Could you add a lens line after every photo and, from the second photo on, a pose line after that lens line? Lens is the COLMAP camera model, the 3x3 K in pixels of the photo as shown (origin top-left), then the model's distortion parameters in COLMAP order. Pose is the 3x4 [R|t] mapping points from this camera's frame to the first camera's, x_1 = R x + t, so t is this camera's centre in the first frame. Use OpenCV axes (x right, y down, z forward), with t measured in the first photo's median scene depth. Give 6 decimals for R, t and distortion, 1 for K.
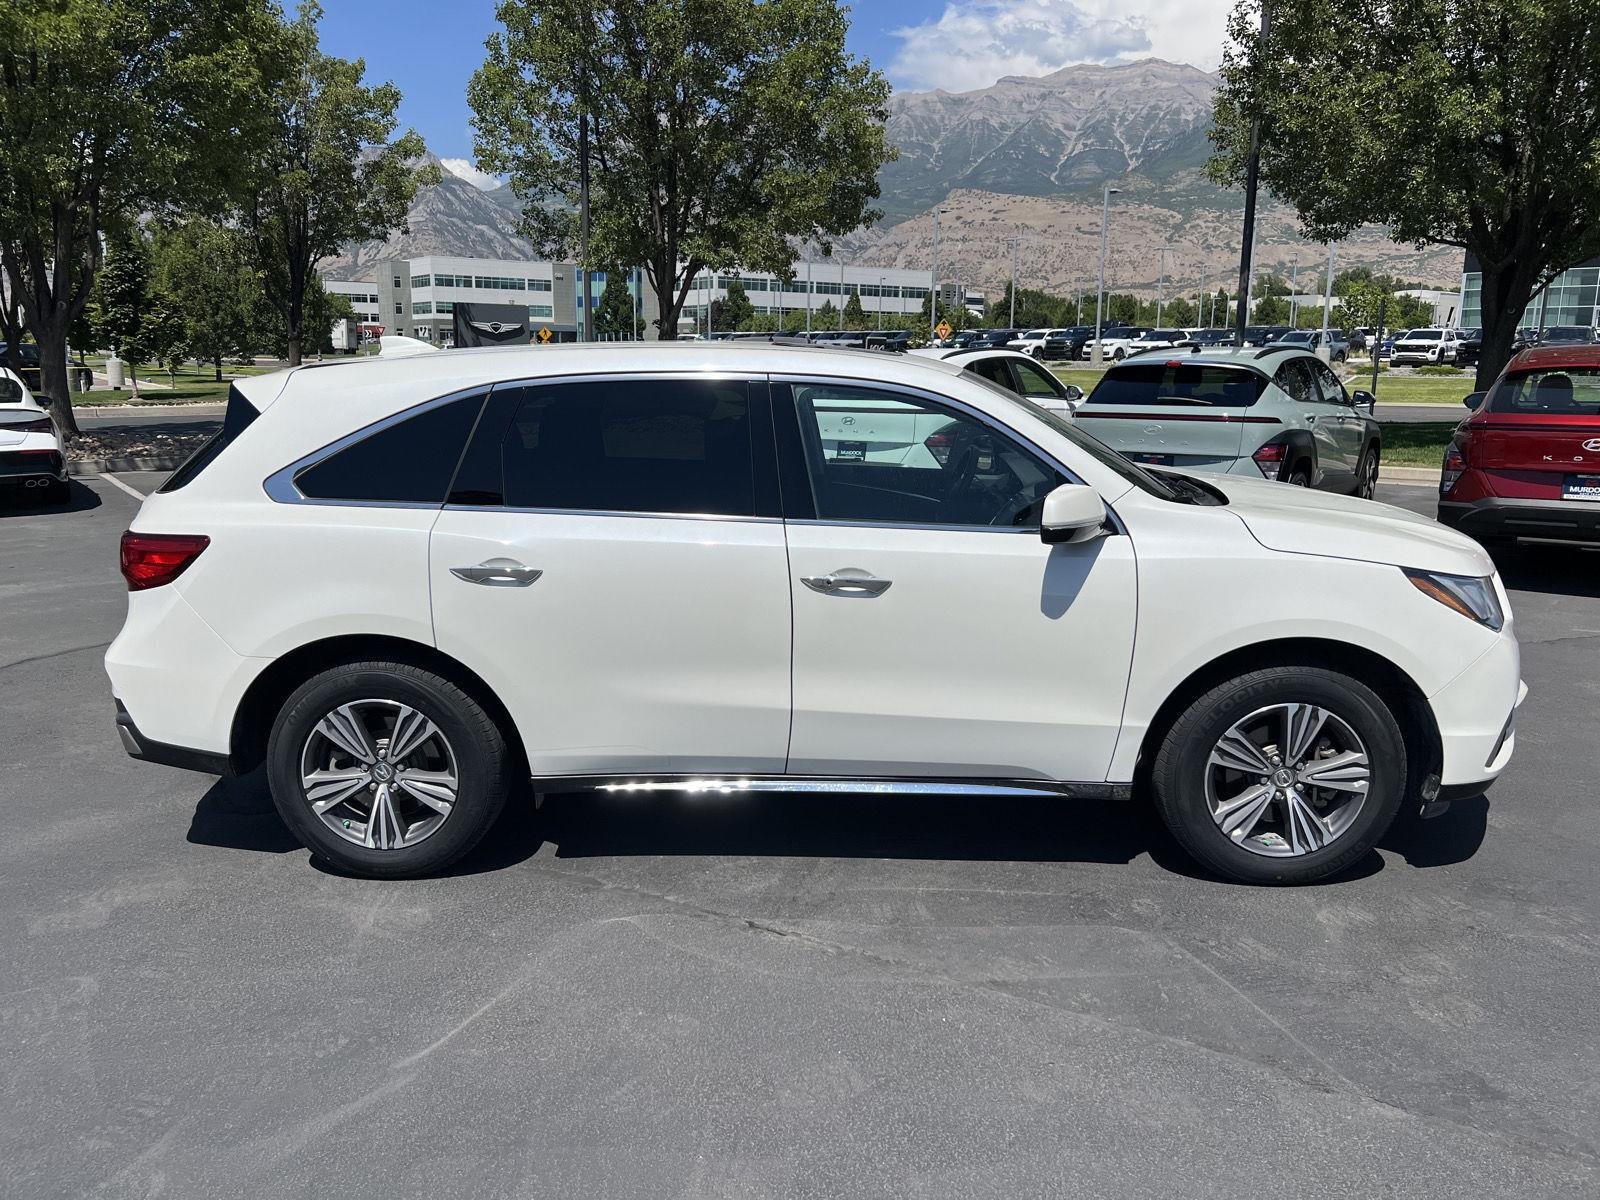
lens RADIAL K [[1218.6, 0, 800.0], [0, 1218.6, 600.0], [0, 0, 1]] dist [0.037601, -0.046008]
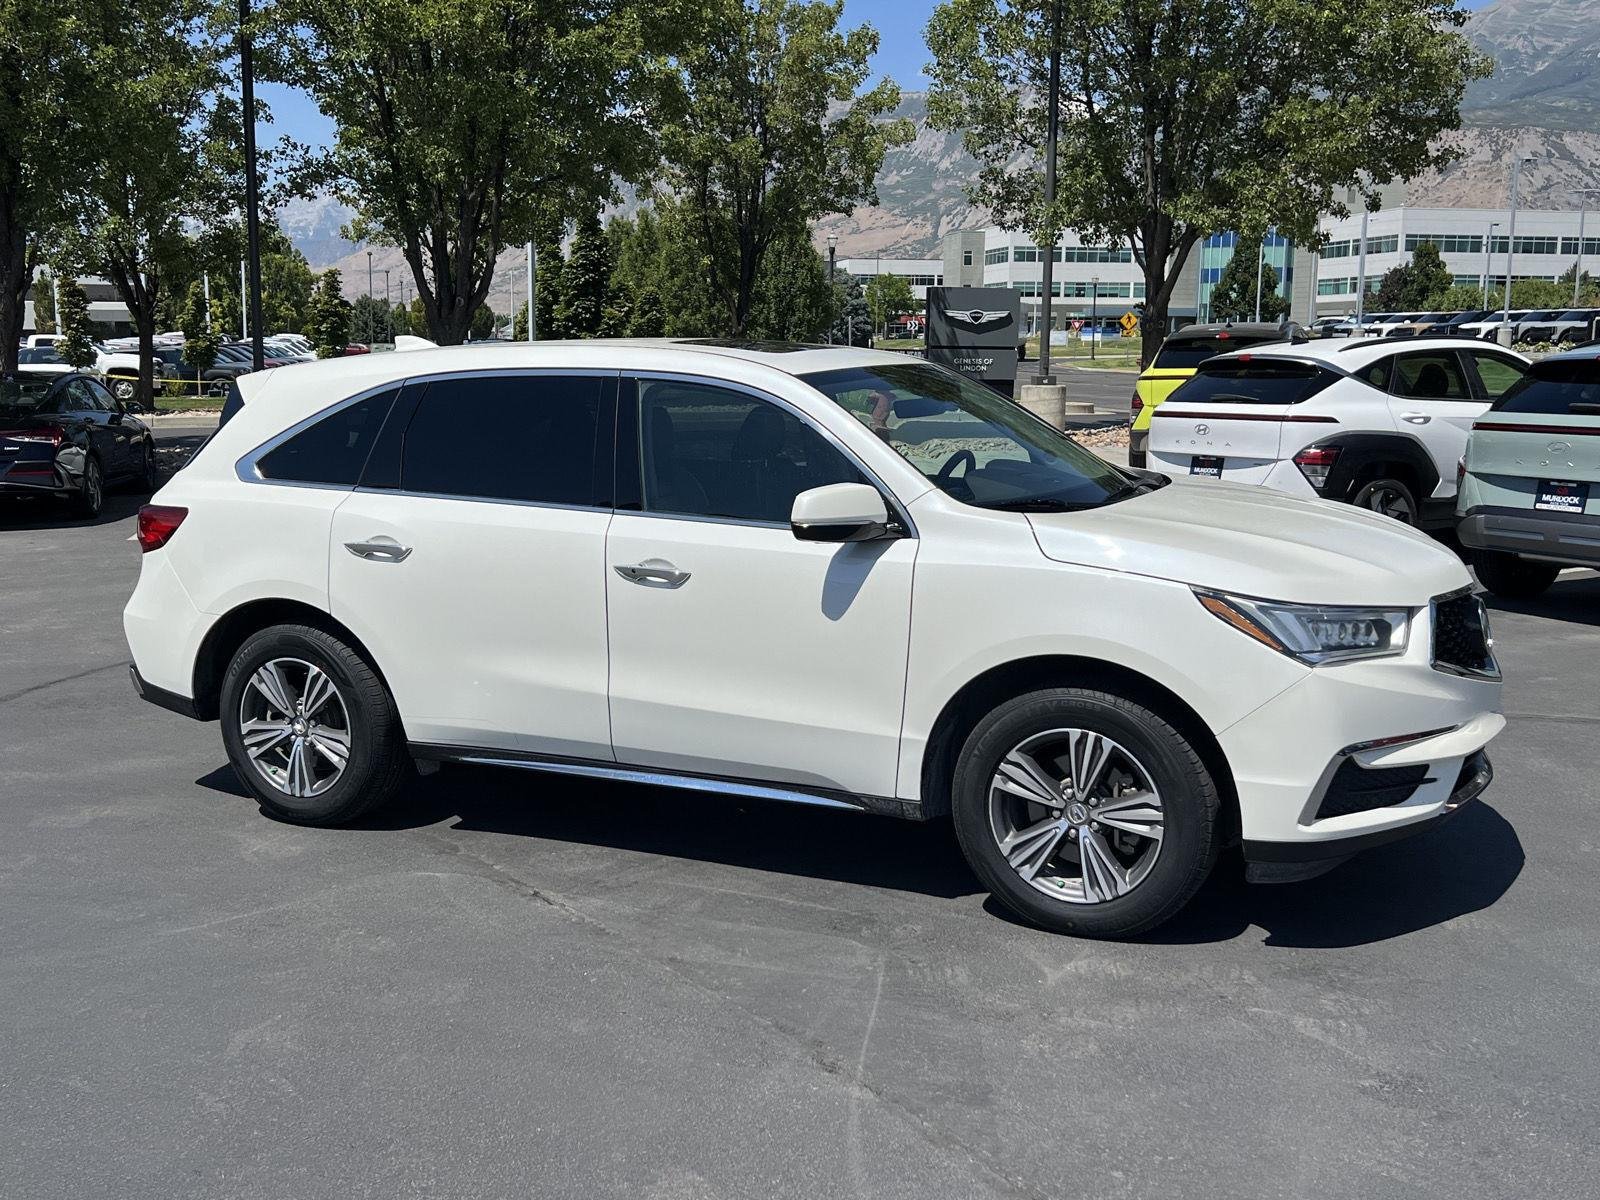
lens RADIAL K [[1660.8, 0, 800.0], [0, 1660.8, 600.0], [0, 0, 1]] dist [0.096586, -0.215015]
pose [[0.914116, 0.055236, -0.401673, 0.671944], [-0.074647, 0.996670, -0.032824, 0.042244], [0.398522, 0.059988, 0.915195, -0.212845]]
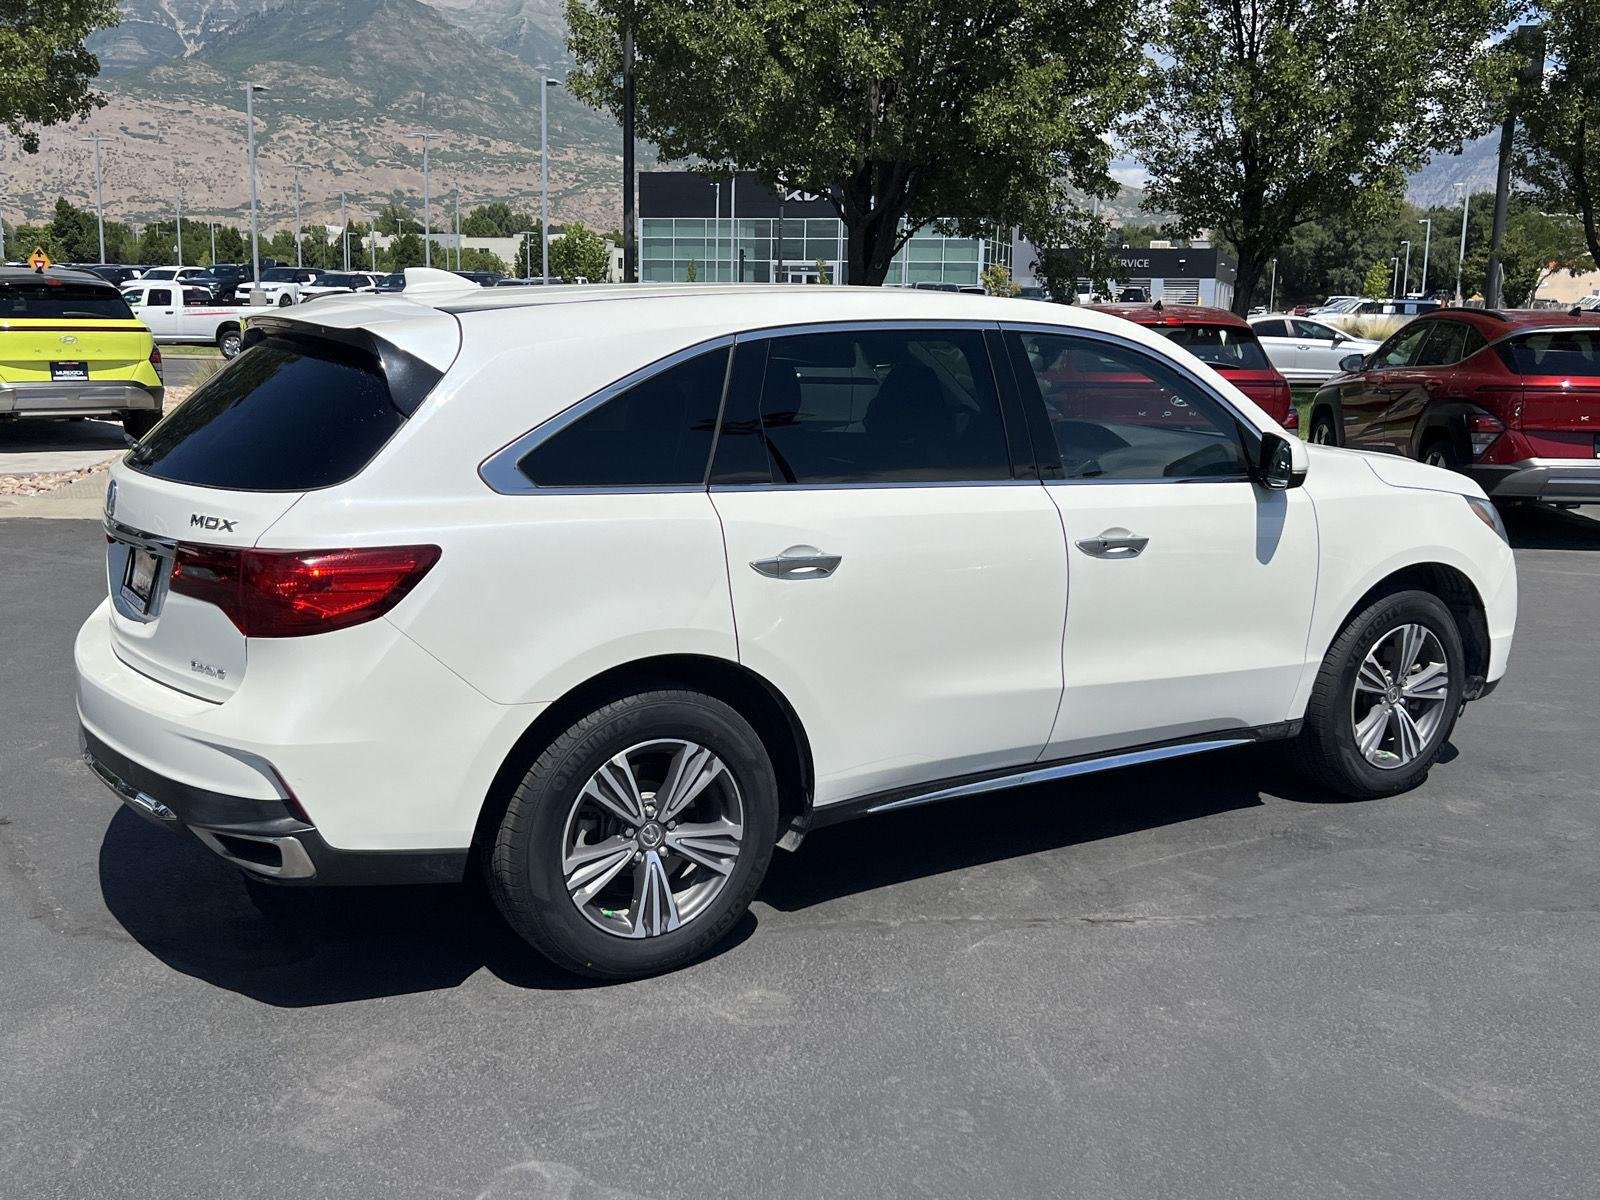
lens RADIAL K [[1596.7, 0, 800.0], [0, 1596.7, 600.0], [0, 0, 1]] dist [0.062533, -0.101347]
pose [[0.821211, -0.091251, 0.563282, -0.811665], [0.100438, 0.994834, 0.014733, -0.012734], [-0.561716, 0.044476, 0.826134, 0.106632]]
